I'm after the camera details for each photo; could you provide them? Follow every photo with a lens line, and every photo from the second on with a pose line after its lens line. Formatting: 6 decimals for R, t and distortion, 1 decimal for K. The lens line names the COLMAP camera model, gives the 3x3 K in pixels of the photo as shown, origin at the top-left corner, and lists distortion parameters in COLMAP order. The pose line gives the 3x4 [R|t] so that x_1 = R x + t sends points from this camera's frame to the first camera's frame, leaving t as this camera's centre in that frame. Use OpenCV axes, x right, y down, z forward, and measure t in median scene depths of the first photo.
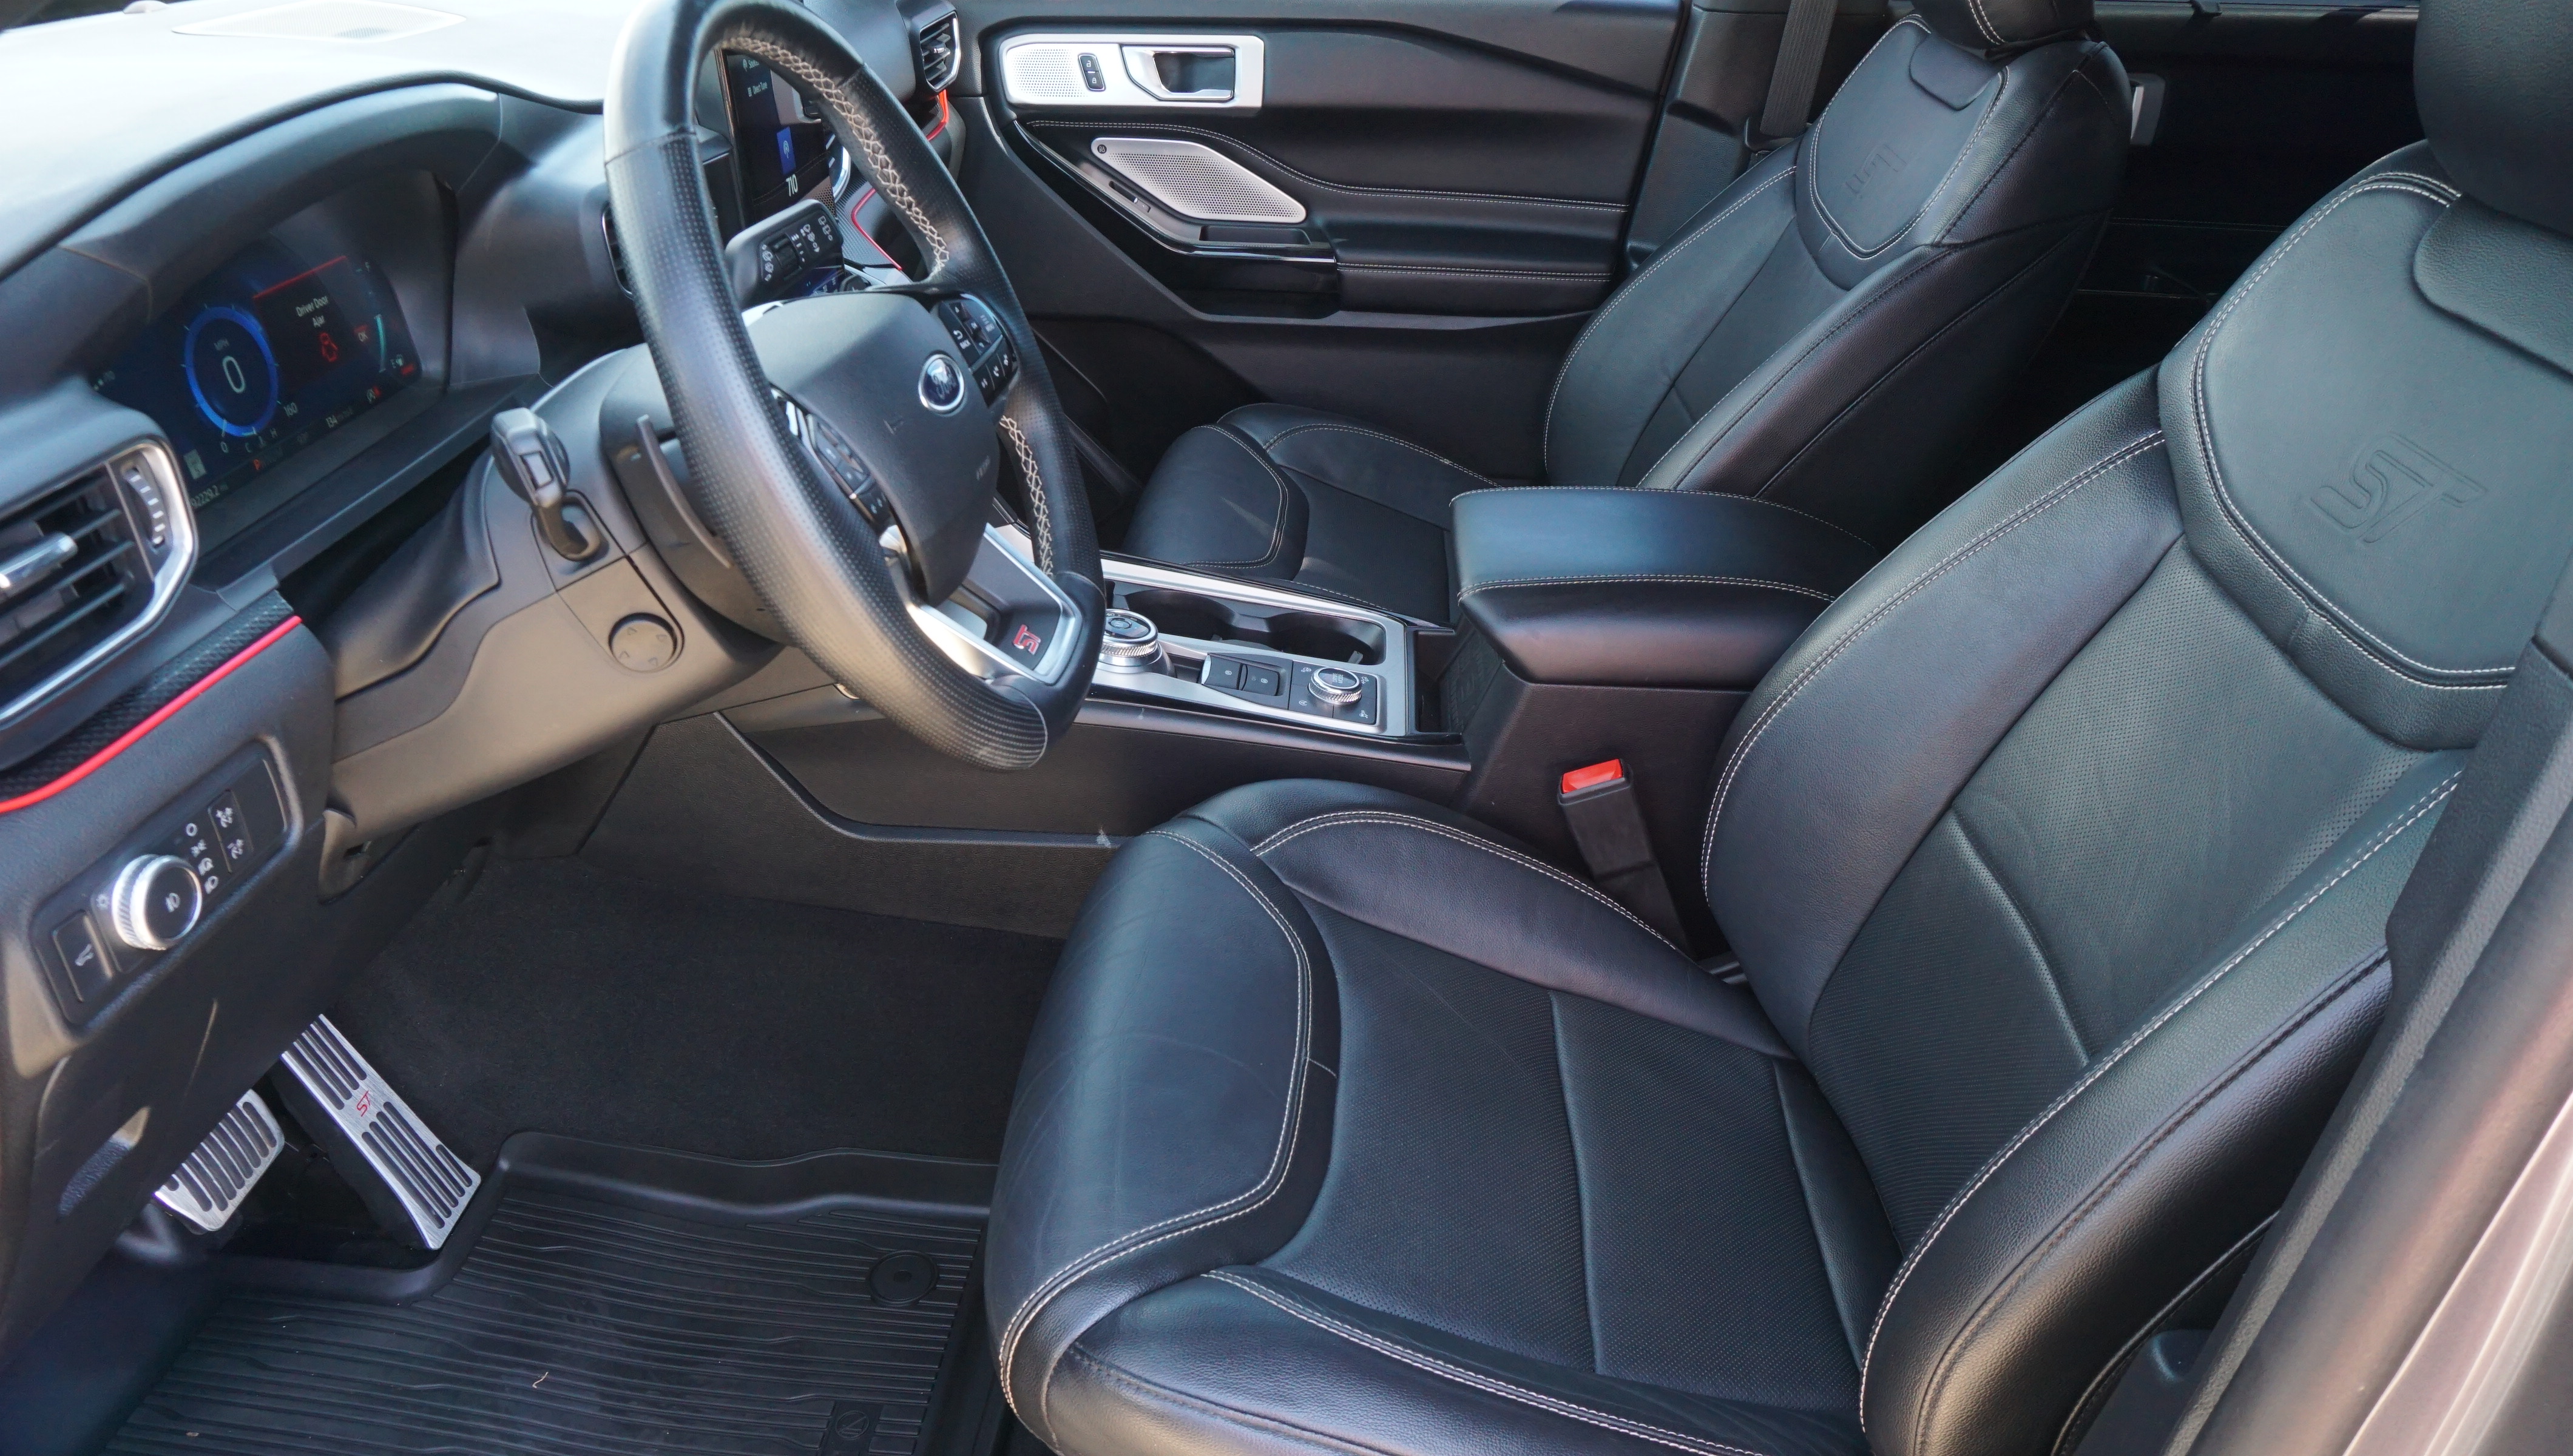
lens RADIAL K [[1722.8, 0, 1268.6], [0, 1722.8, 721.6], [0, 0, 1]] dist [-0.046287, 0.034858]
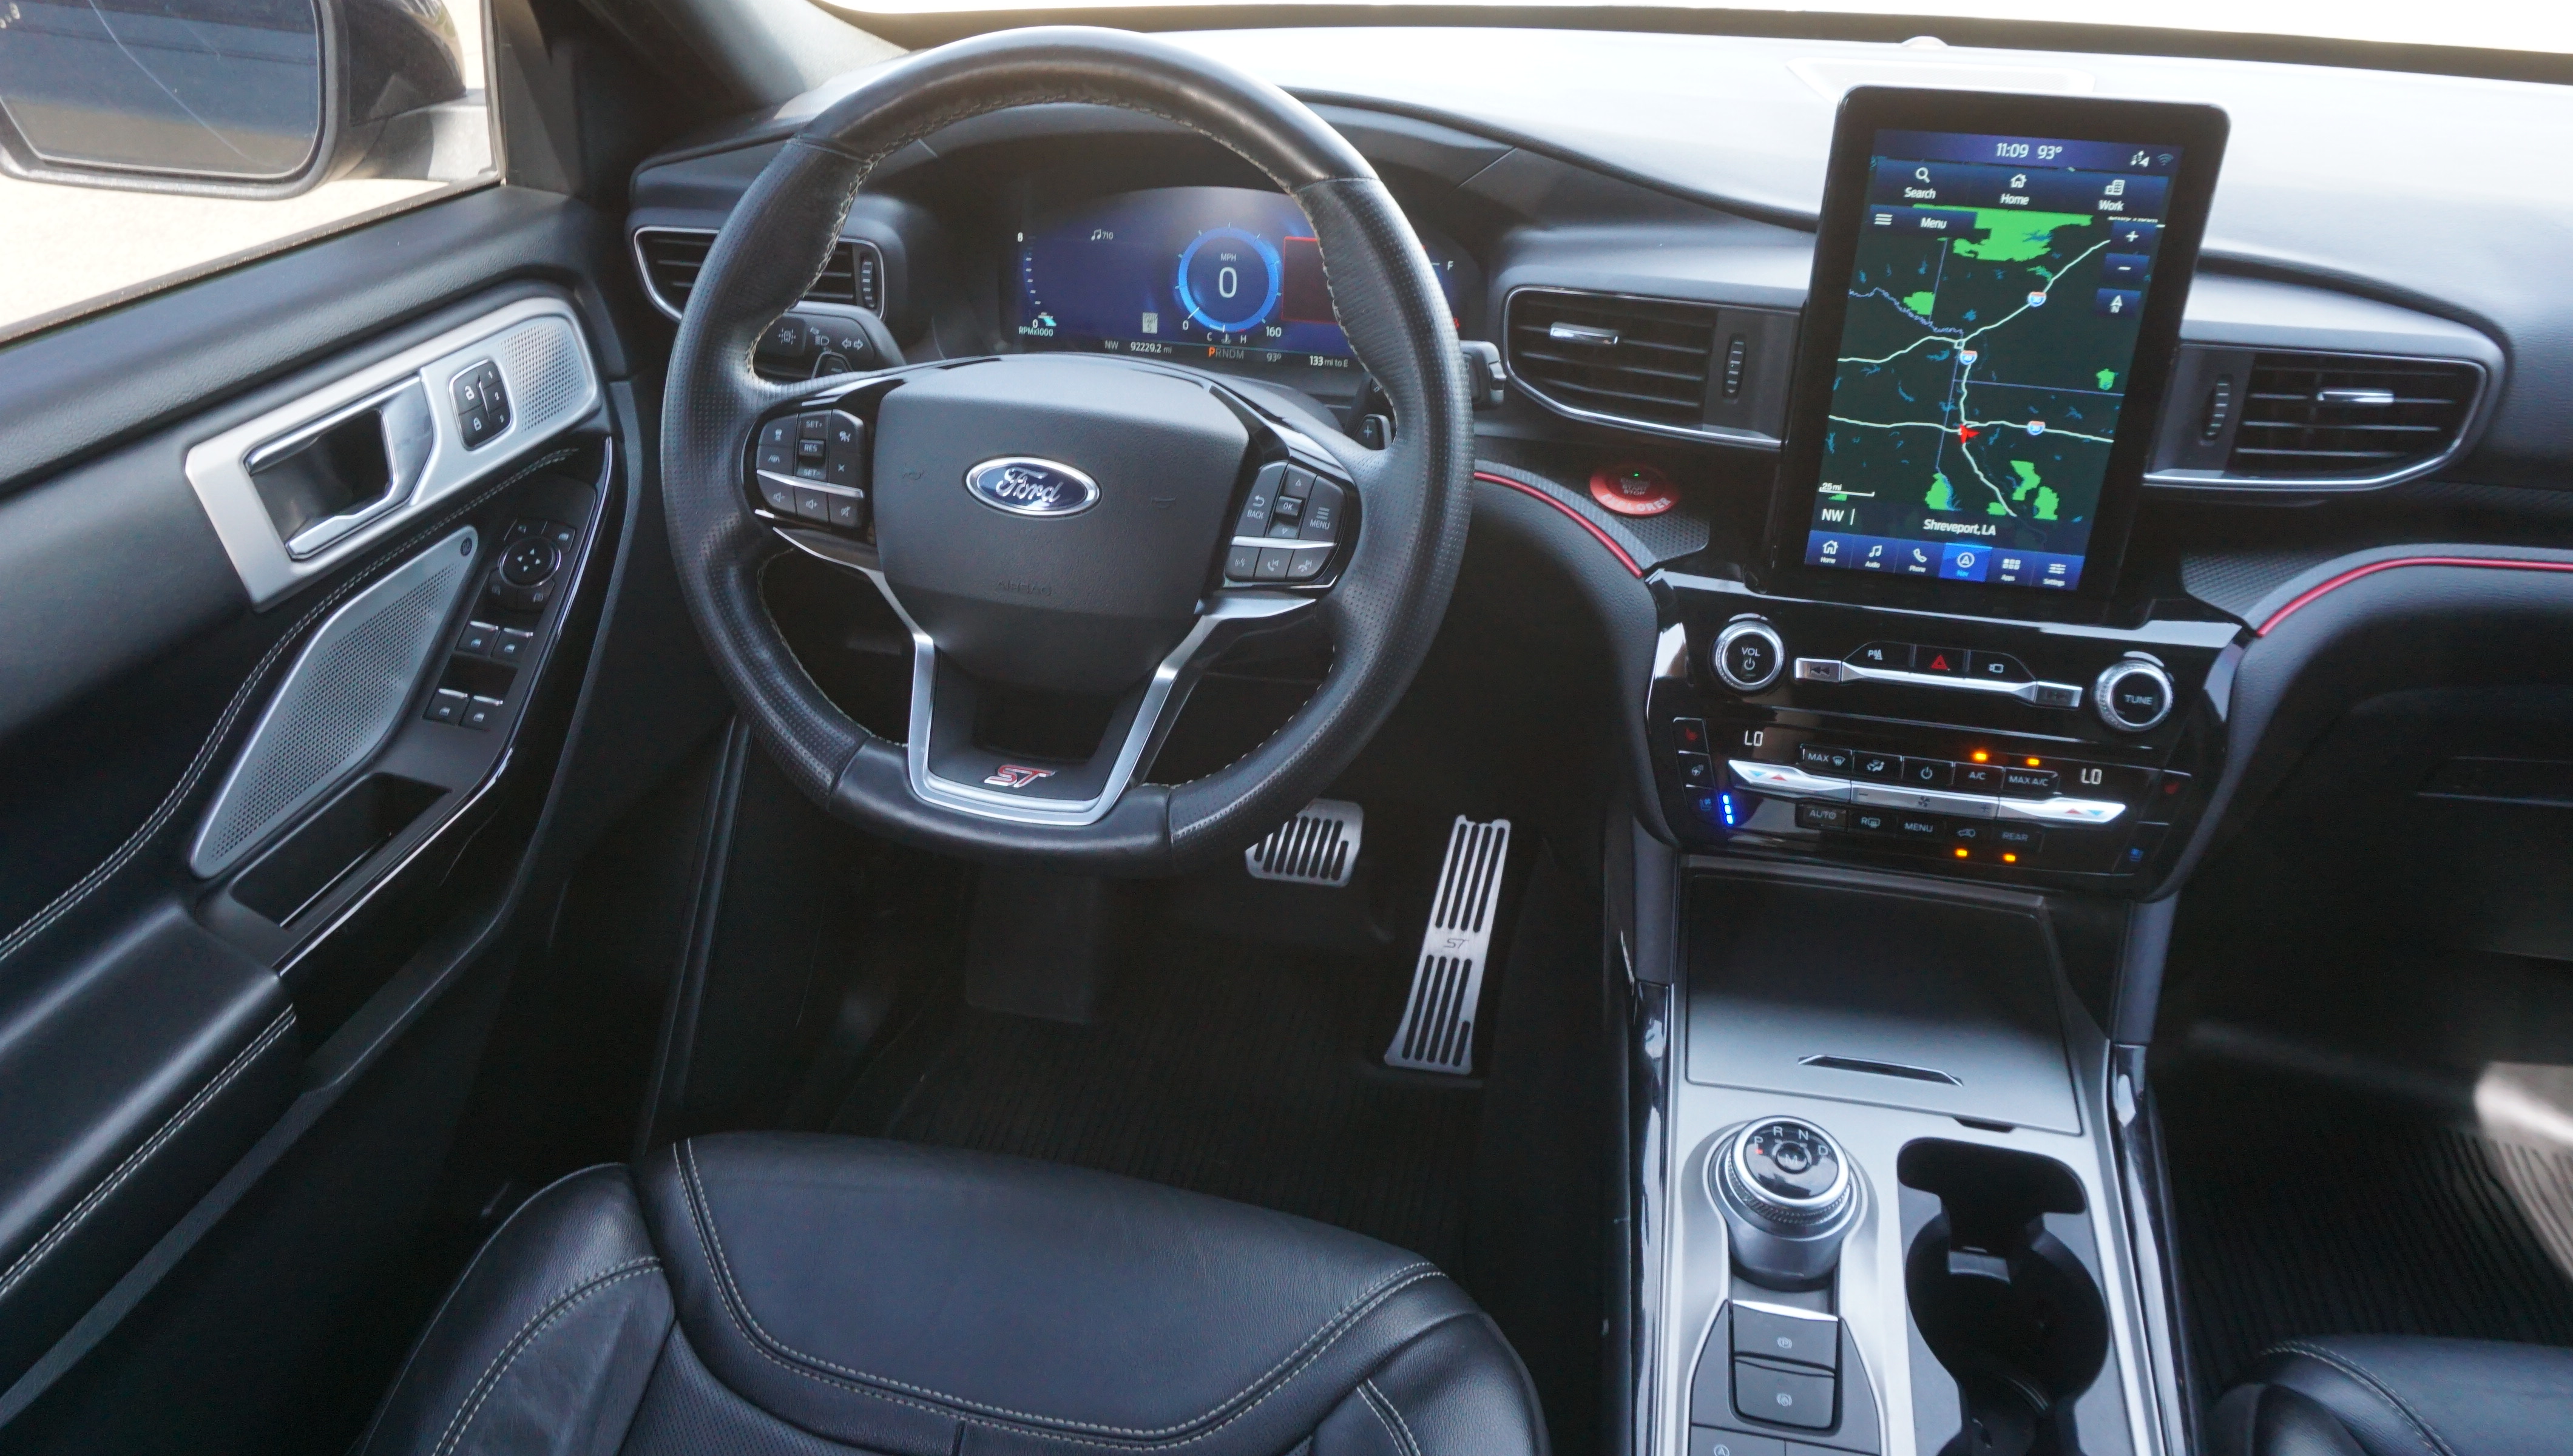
lens RADIAL K [[1722.8, 0, 1299.7], [0, 1722.8, 723.0], [0, 0, 1]] dist [-0.046287, 0.034858]
pose [[-0.137837, 0.487640, -0.862095, 0.415386], [-0.485988, 0.725123, 0.487865, -0.399718], [0.863028, 0.486214, 0.137038, 0.671329]]
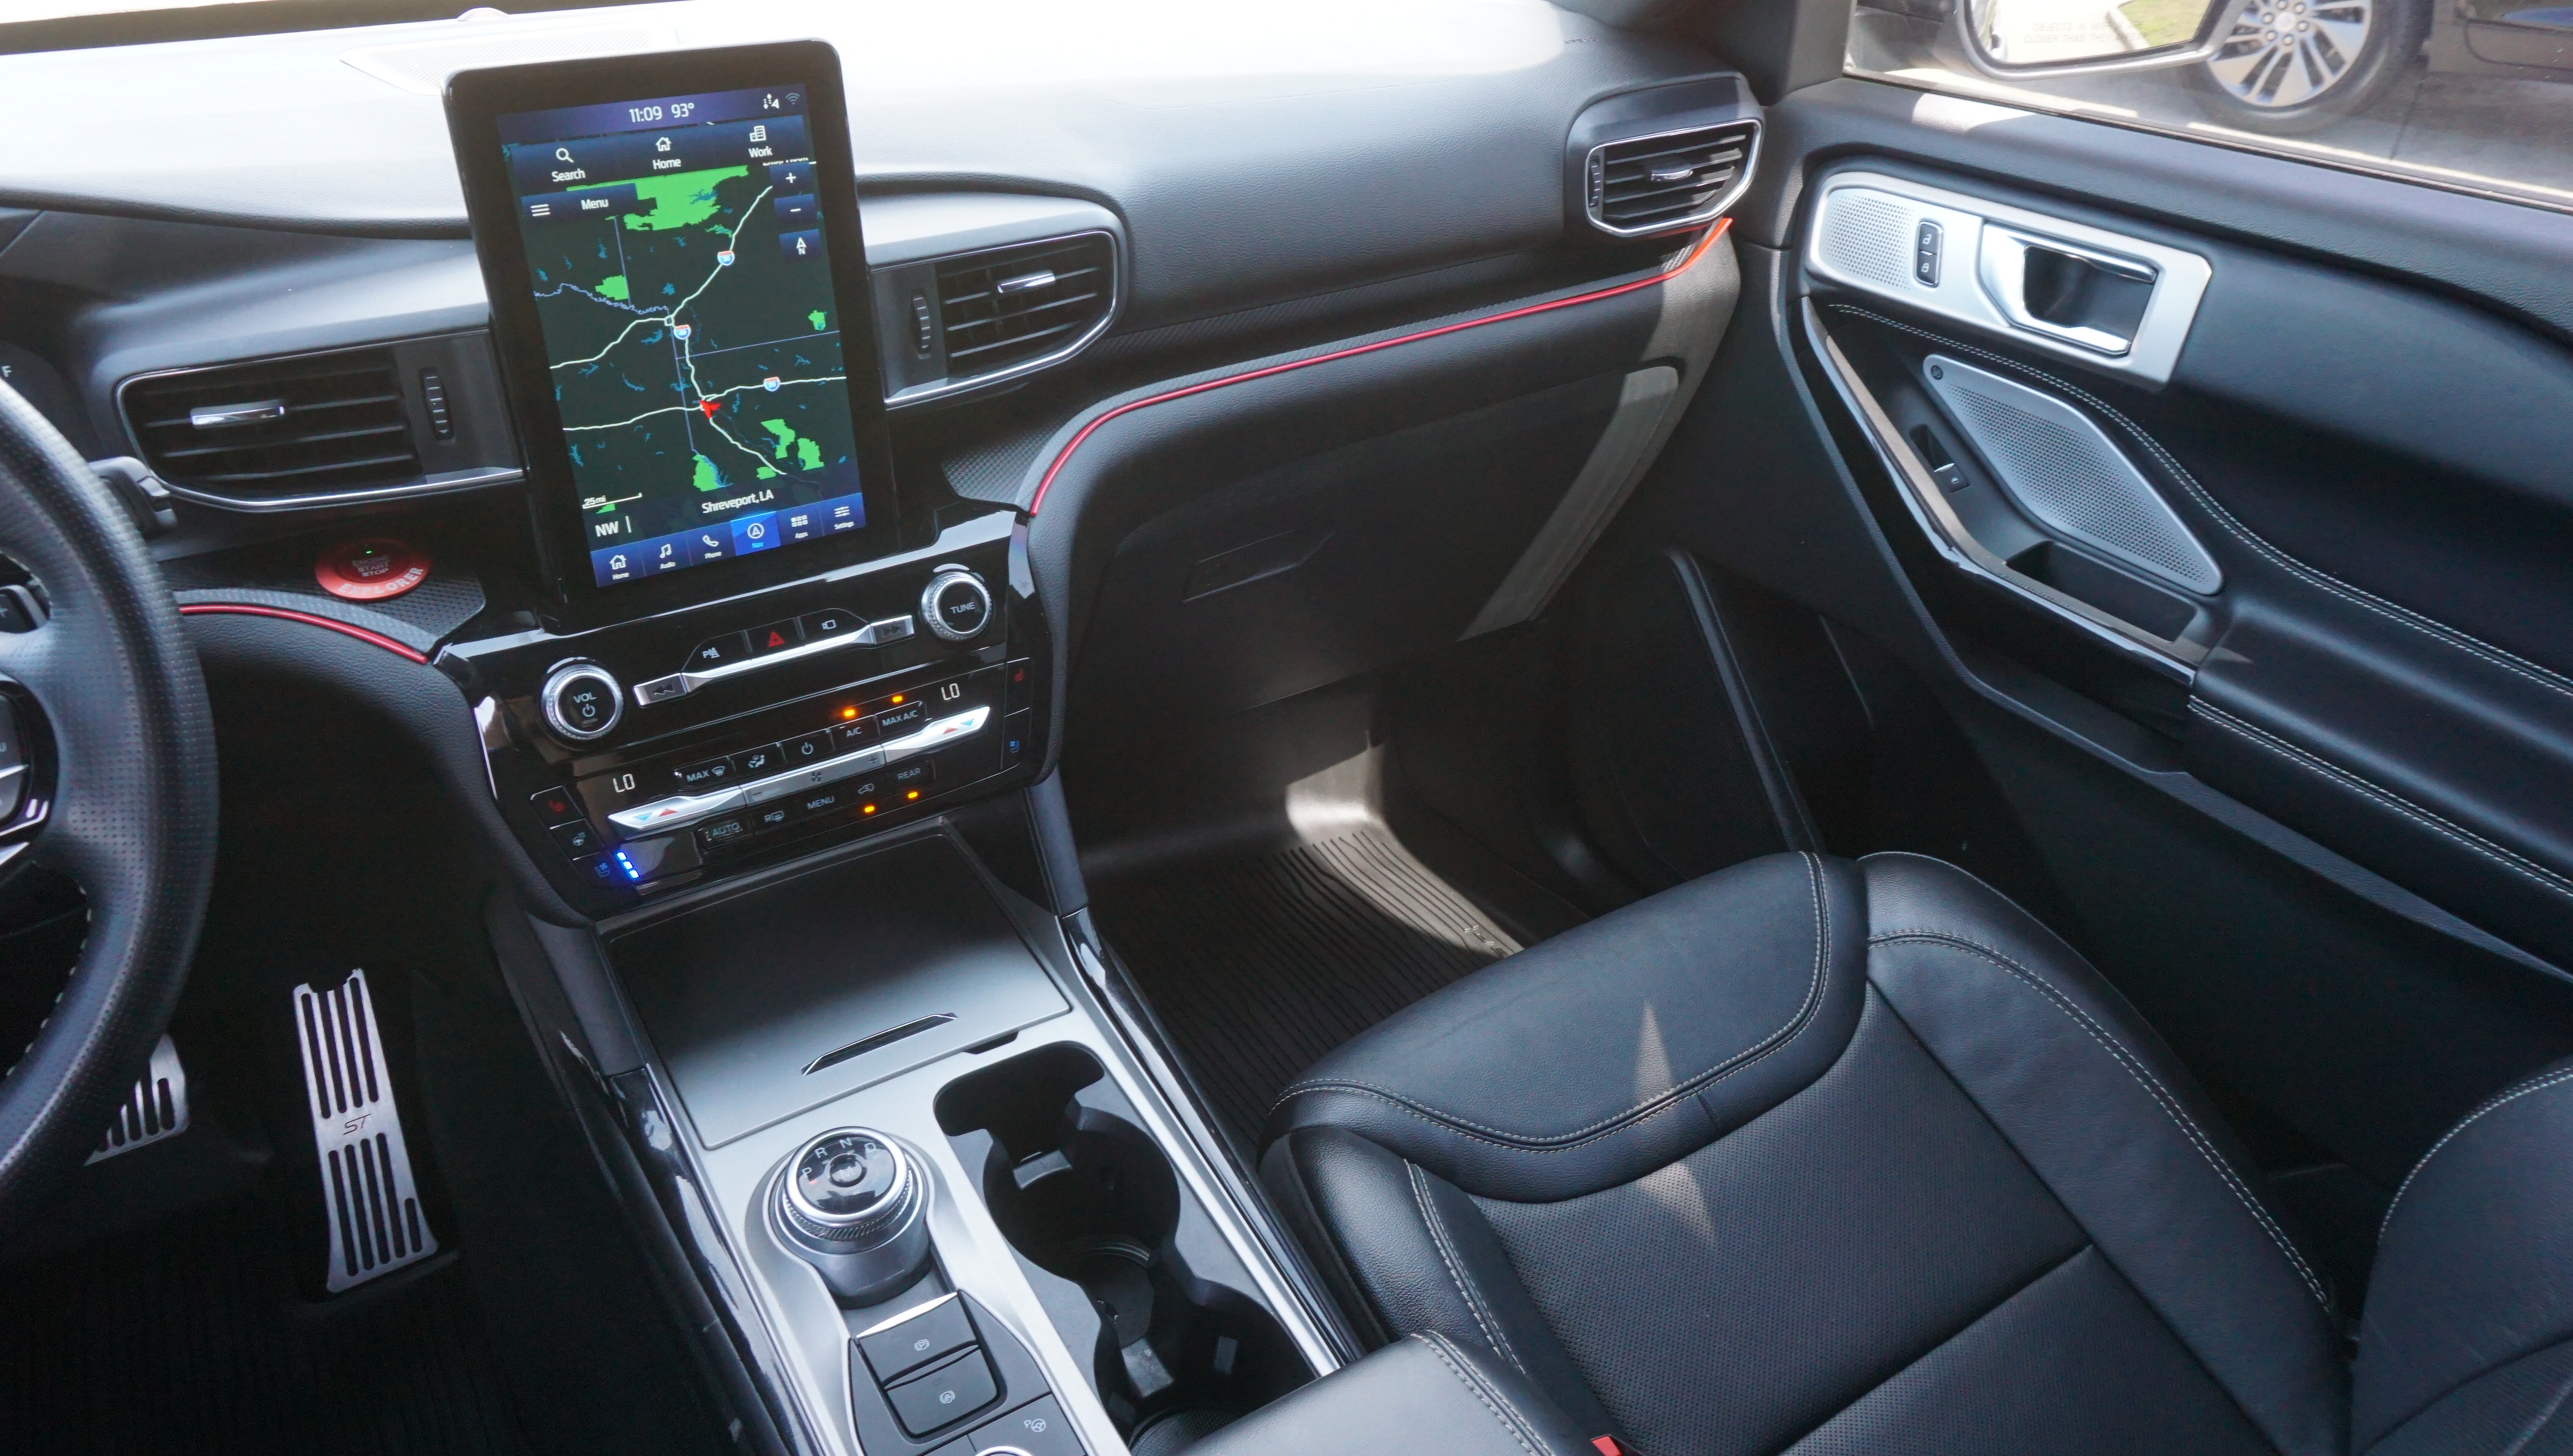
lens RADIAL K [[1722.8, 0, 1272.4], [0, 1722.8, 725.4], [0, 0, 1]] dist [-0.046287, 0.034858]
pose [[0.590154, 0.412591, -0.693892, 0.369969], [-0.388512, 0.898604, 0.203884, -0.388602], [0.707655, 0.149263, 0.690612, 0.654969]]
